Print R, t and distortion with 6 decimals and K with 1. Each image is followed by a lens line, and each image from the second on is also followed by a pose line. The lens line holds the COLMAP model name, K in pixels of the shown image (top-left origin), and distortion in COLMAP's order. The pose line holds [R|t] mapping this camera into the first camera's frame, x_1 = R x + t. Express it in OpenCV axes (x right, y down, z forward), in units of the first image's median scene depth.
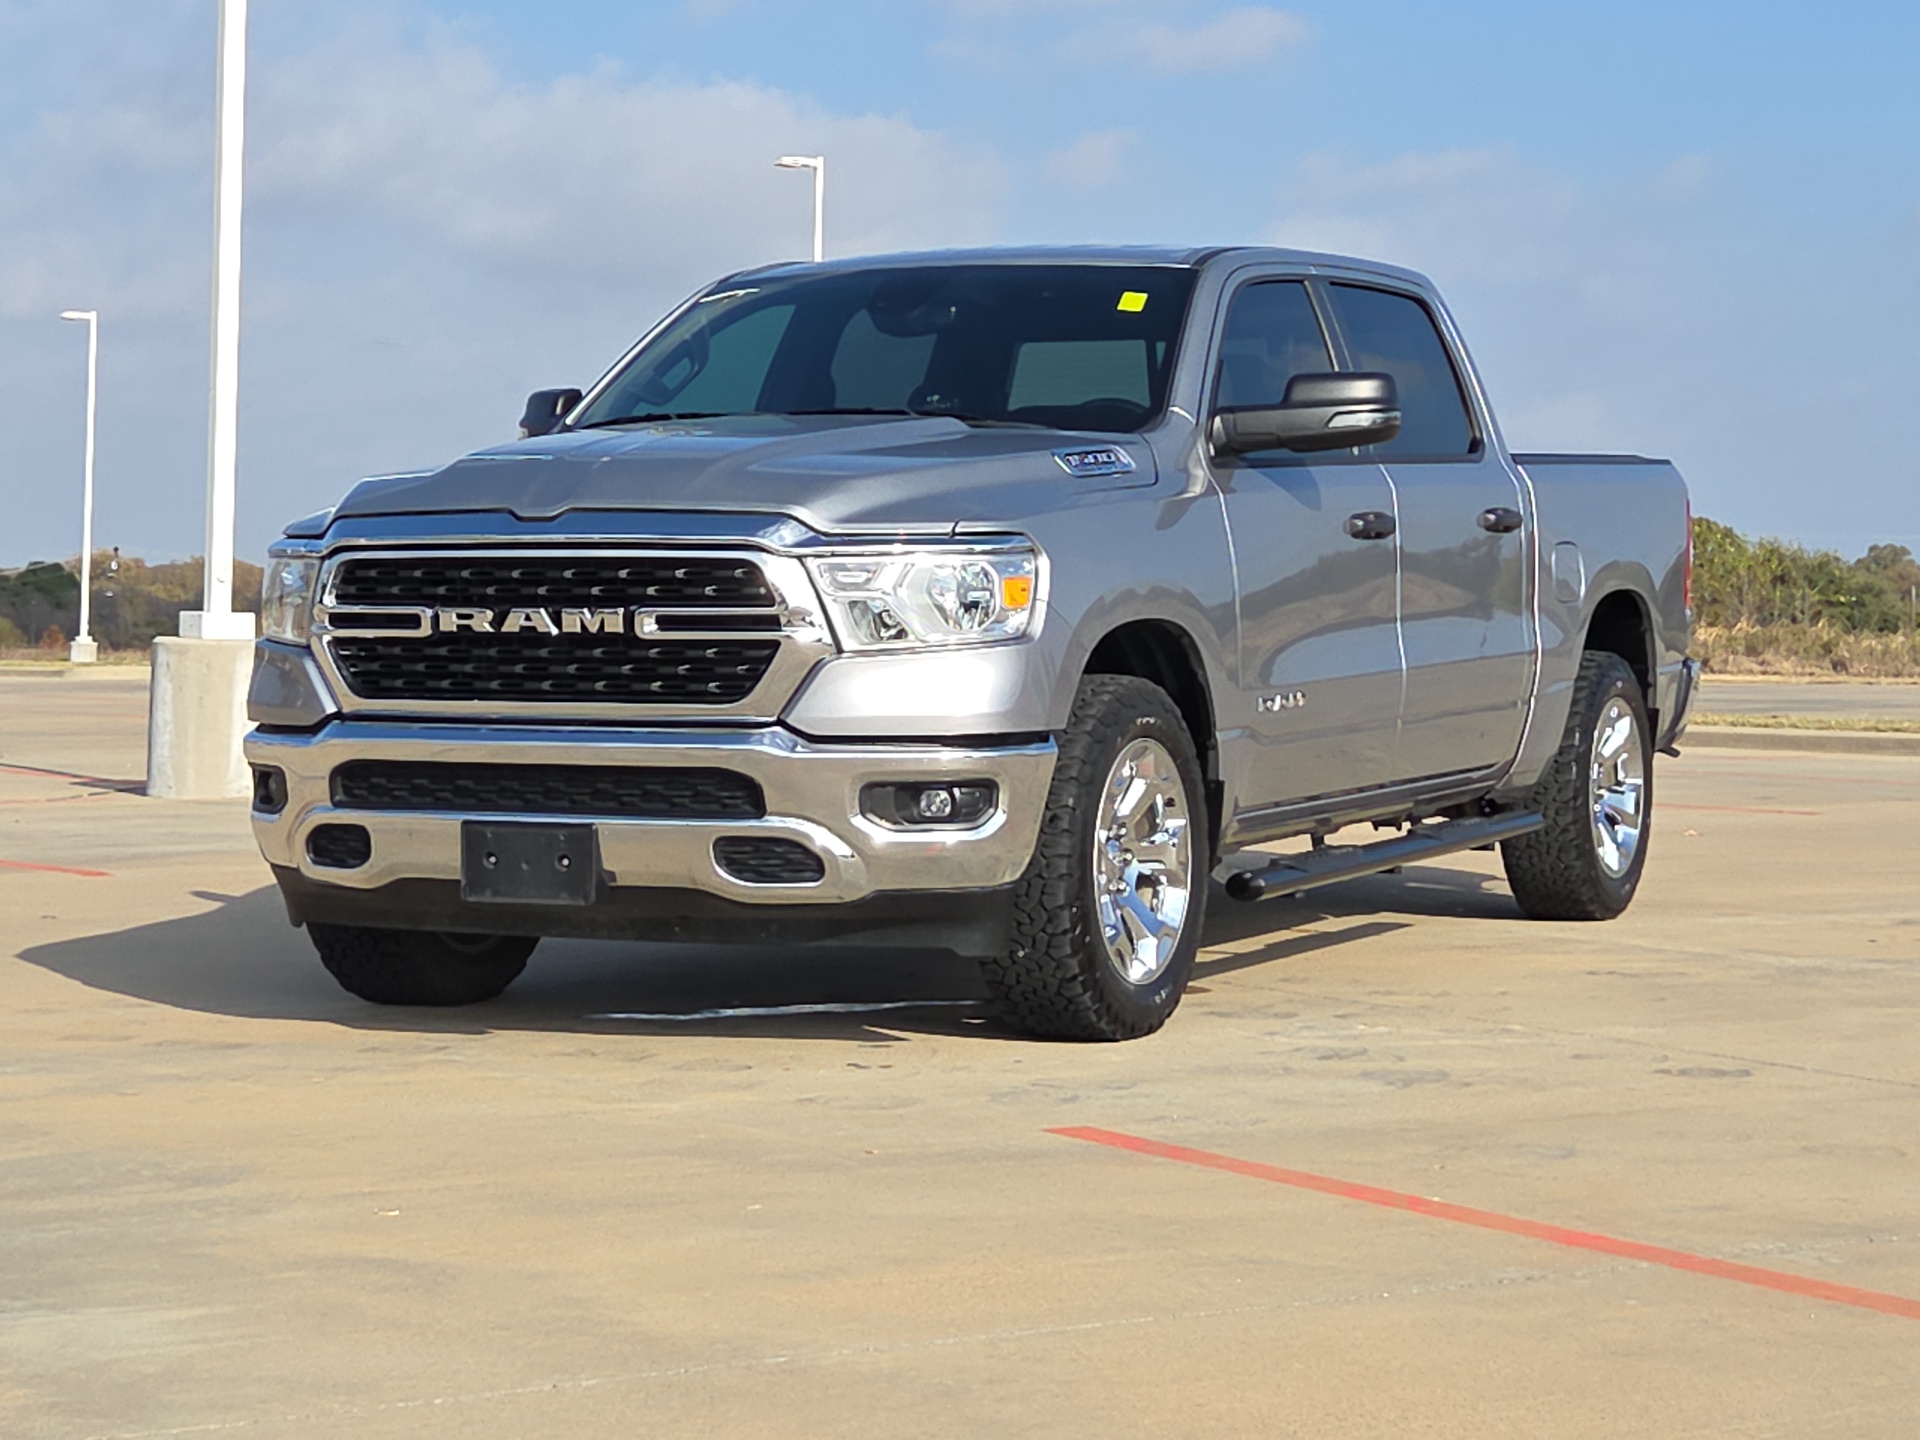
lens RADIAL K [[4203.2, 0, 956.6], [0, 4203.2, 722.1], [0, 0, 1]] dist [0.097348, 0.000000]
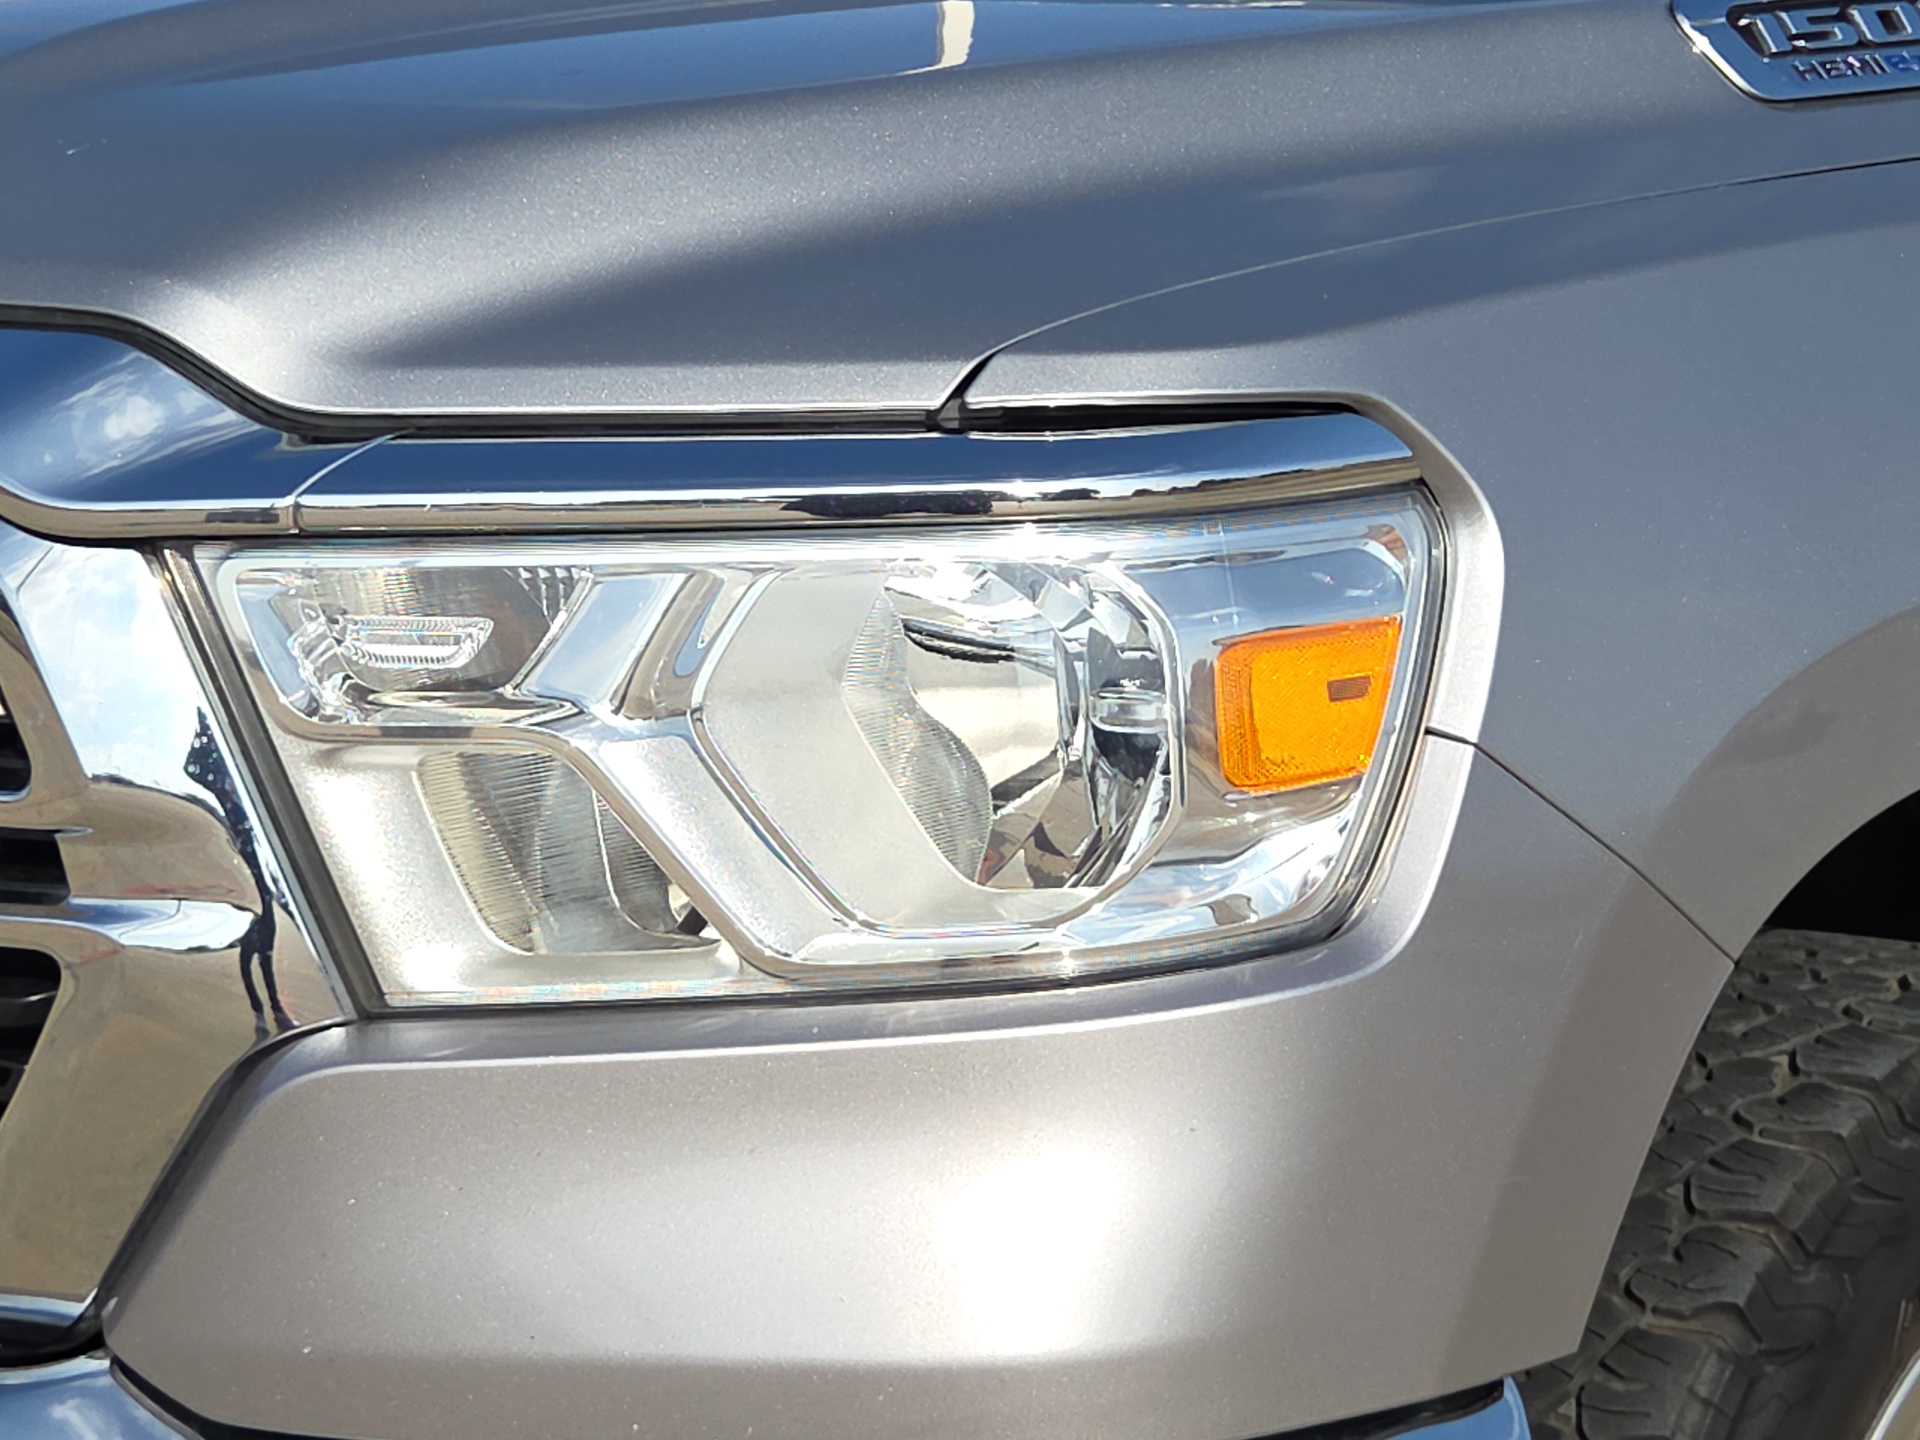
lens RADIAL K [[4203.2, 0, 961.5], [0, 4203.2, 719.0], [0, 0, 1]] dist [0.097348, 0.000000]
pose [[0.955385, 0.034937, -0.293289, 0.056848], [-0.006638, 0.995269, 0.096933, -0.049150], [0.295288, -0.090662, 0.951097, 0.799963]]
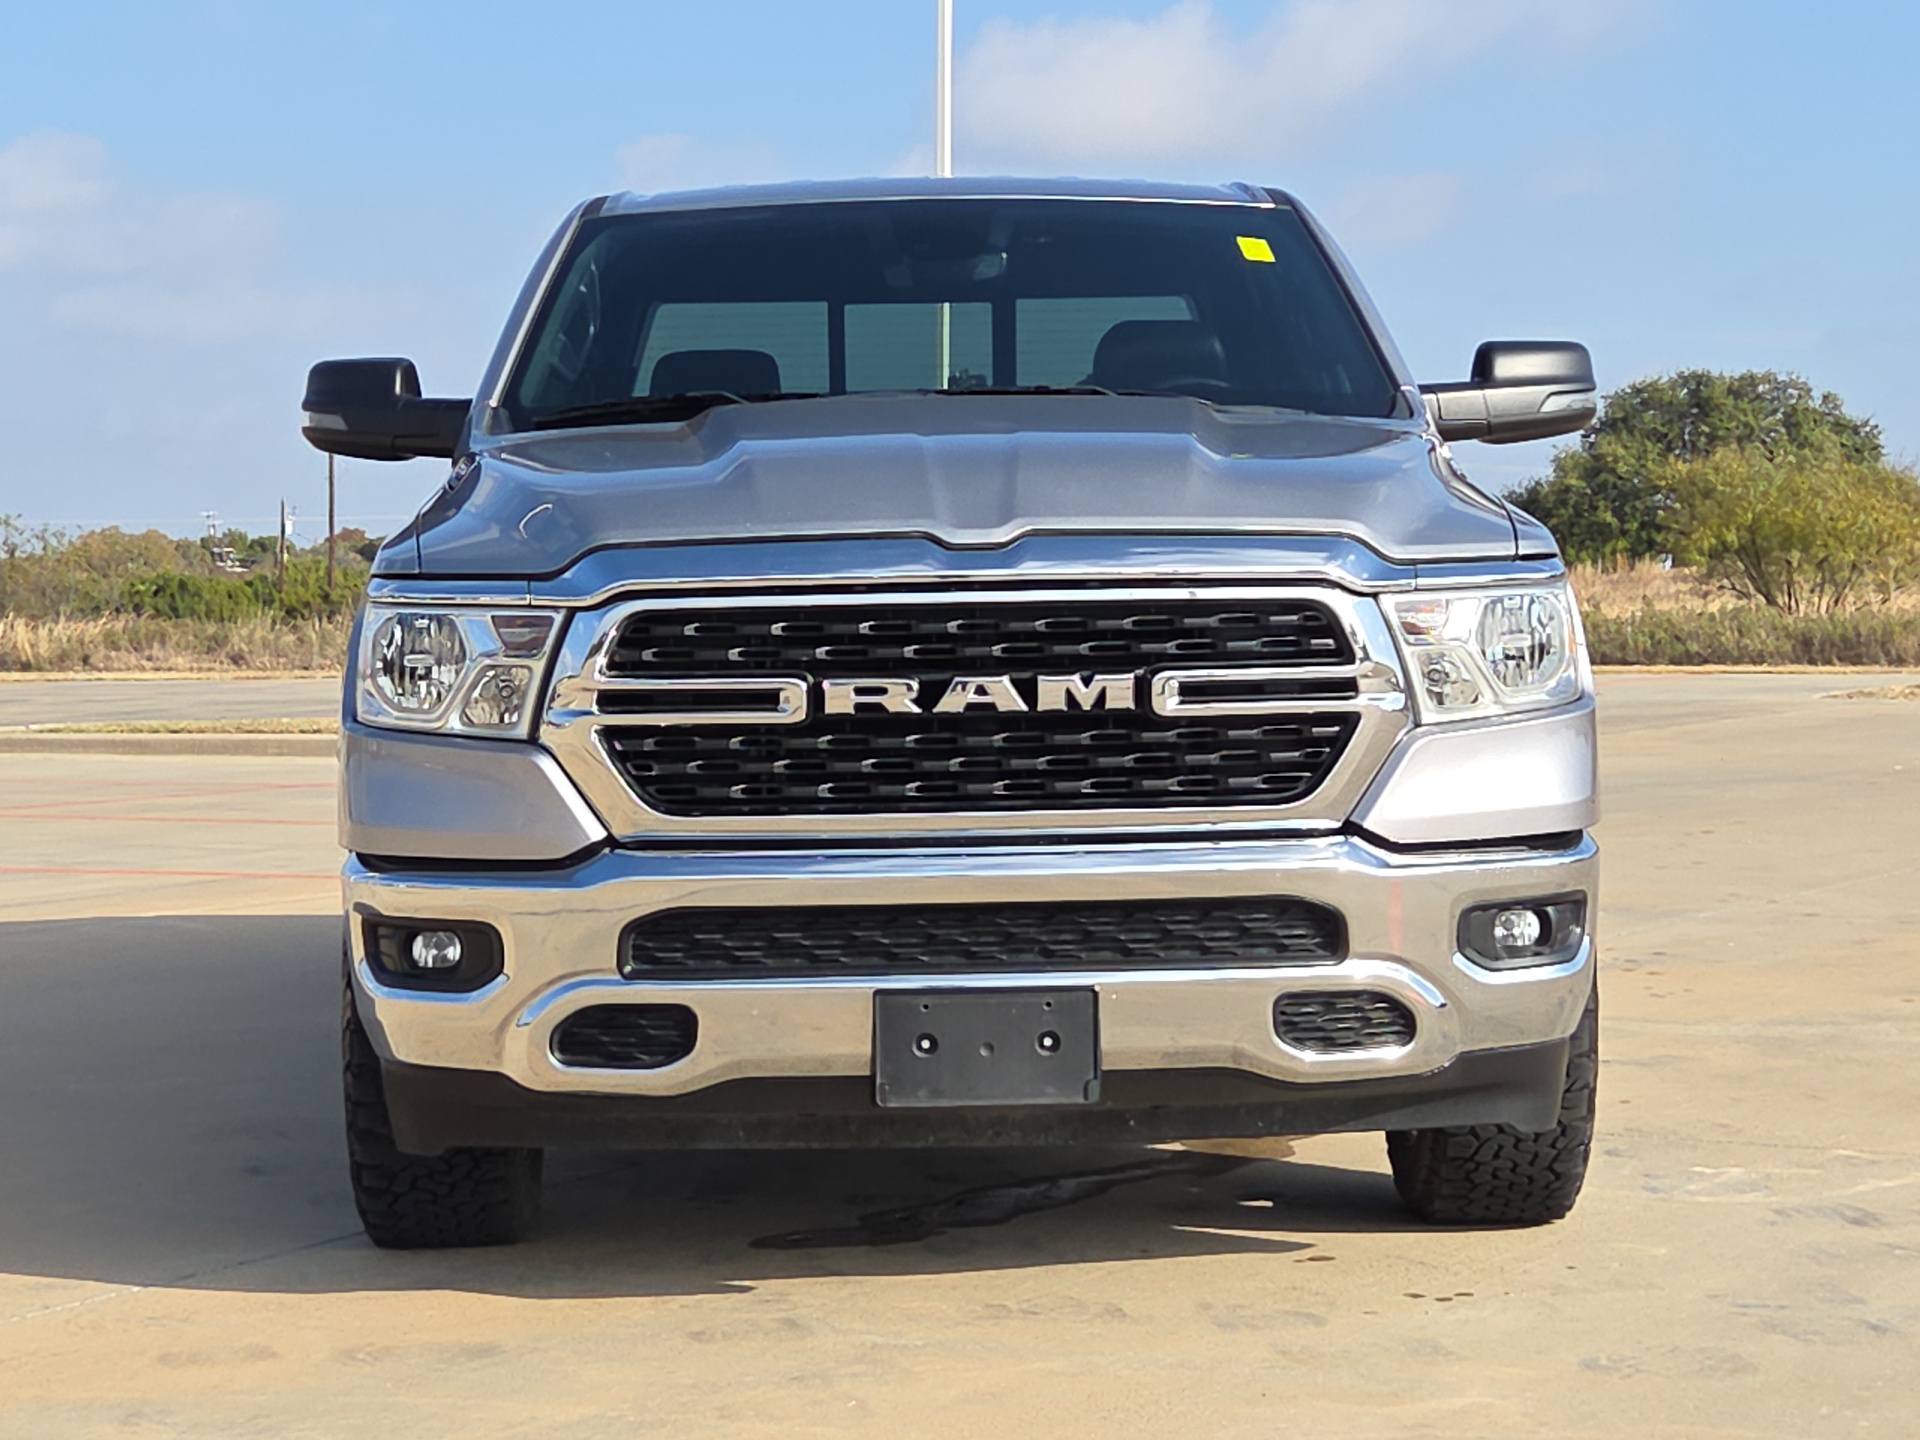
lens RADIAL K [[4203.2, 0, 965.3], [0, 4203.2, 717.3], [0, 0, 1]] dist [0.097348, 0.000000]
pose [[0.885872, -0.034171, 0.462670, -0.419364], [0.032632, 0.999403, 0.011333, -0.028077], [-0.462782, 0.005058, 0.886458, 0.389618]]
